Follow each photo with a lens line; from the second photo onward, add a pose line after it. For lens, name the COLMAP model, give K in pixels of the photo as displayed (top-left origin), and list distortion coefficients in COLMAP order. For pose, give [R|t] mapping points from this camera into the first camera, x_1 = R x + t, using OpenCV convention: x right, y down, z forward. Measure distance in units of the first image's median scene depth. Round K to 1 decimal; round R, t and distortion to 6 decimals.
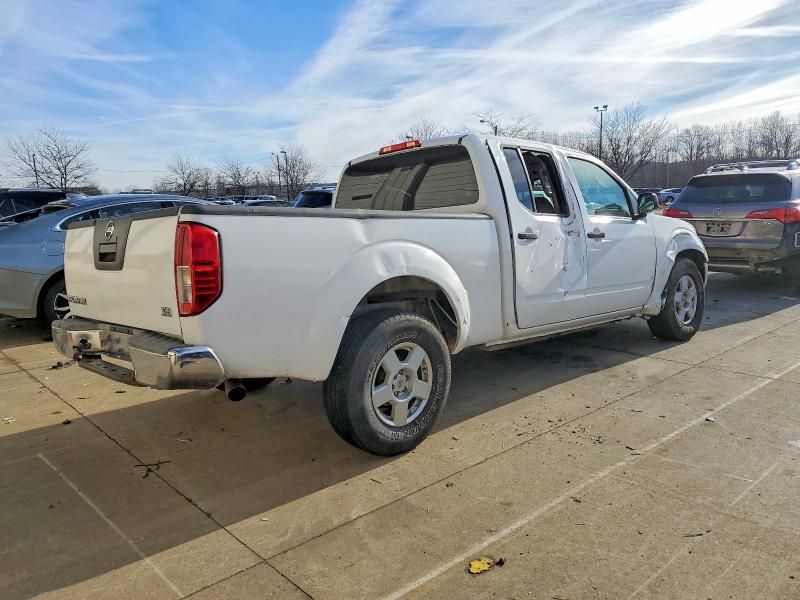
lens RADIAL K [[614.8, 0, 386.5], [0, 614.8, 286.8], [0, 0, 1]] dist [0.022679, -0.006702]
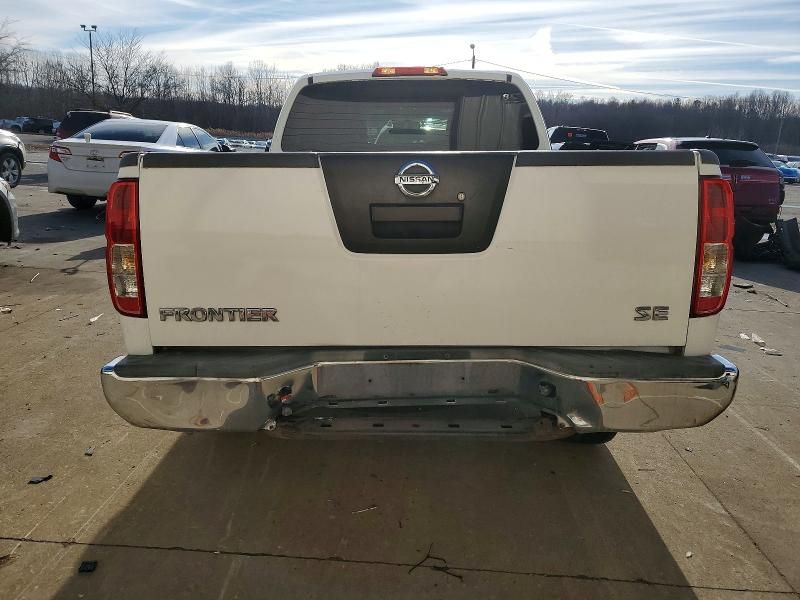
lens RADIAL K [[614.8, 0, 397.3], [0, 614.8, 294.8], [0, 0, 1]] dist [0.022679, -0.006702]
pose [[0.689234, -0.109943, 0.716149, -0.642769], [0.028320, 0.991753, 0.124998, -0.044291], [-0.723985, -0.065871, 0.686663, 0.480409]]
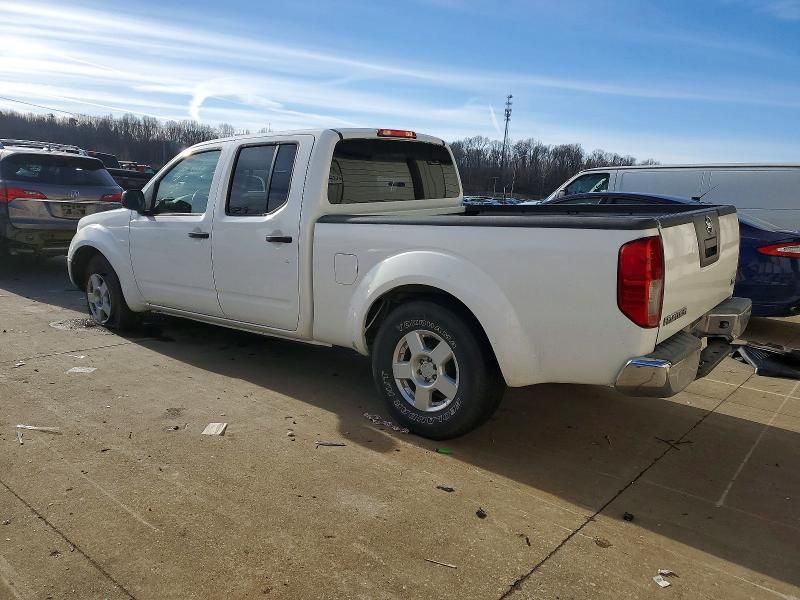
lens RADIAL K [[614.8, 0, 401.6], [0, 614.8, 303.5], [0, 0, 1]] dist [0.022679, -0.006702]
pose [[-0.146117, -0.149913, 0.977842, -1.049445], [0.083526, 0.983052, 0.163193, -0.132005], [-0.985735, 0.105521, -0.131119, 1.244449]]
